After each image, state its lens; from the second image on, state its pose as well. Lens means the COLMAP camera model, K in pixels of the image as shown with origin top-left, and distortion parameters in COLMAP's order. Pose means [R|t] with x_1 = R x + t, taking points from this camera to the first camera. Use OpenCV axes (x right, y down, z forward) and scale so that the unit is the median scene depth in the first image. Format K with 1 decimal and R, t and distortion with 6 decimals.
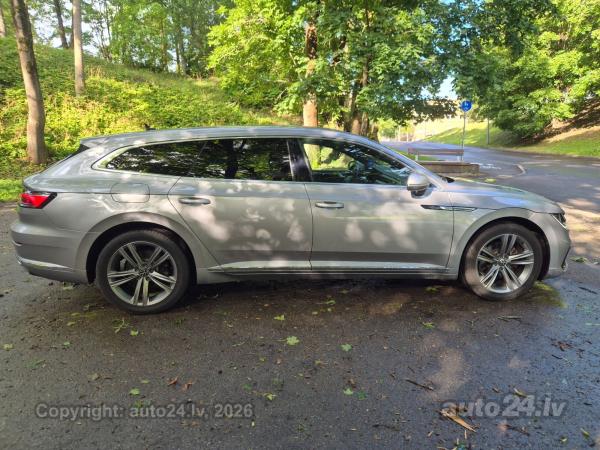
lens RADIAL K [[398.5, 0, 301.8], [0, 398.5, 212.5], [0, 0, 1]] dist [0.060450, -0.059927]
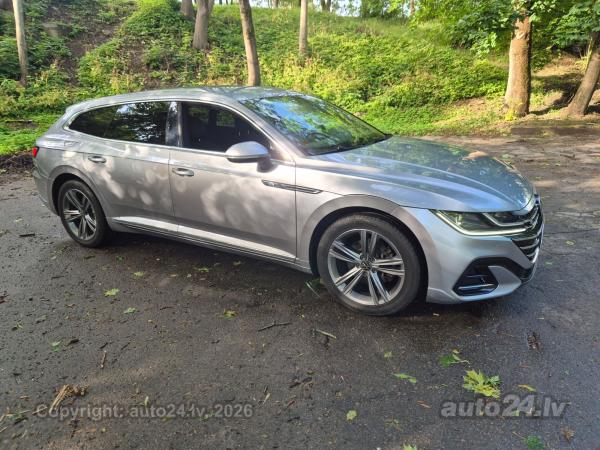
lens RADIAL K [[398.5, 0, 301.8], [0, 398.5, 212.5], [0, 0, 1]] dist [0.060450, -0.059927]
pose [[0.815229, 0.131495, -0.564013, 0.185006], [-0.061052, 0.987969, 0.142092, -0.016879], [0.575912, -0.081404, 0.813449, 0.075380]]
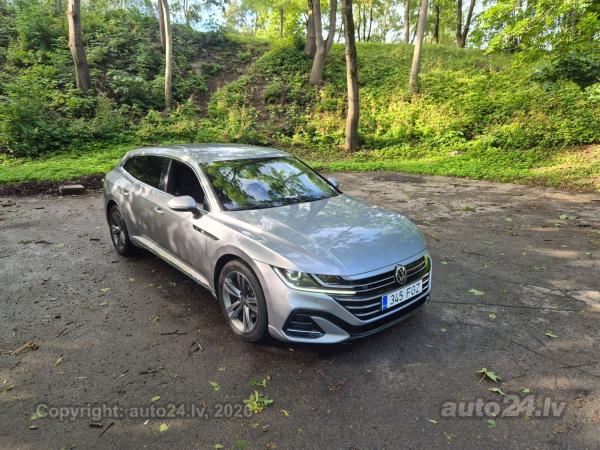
lens RADIAL K [[398.5, 0, 301.8], [0, 398.5, 212.5], [0, 0, 1]] dist [0.060450, -0.059927]
pose [[0.588212, 0.177058, -0.789086, 0.301197], [-0.140206, 0.983290, 0.116119, -0.050746], [0.796460, 0.042332, 0.603208, 0.117636]]
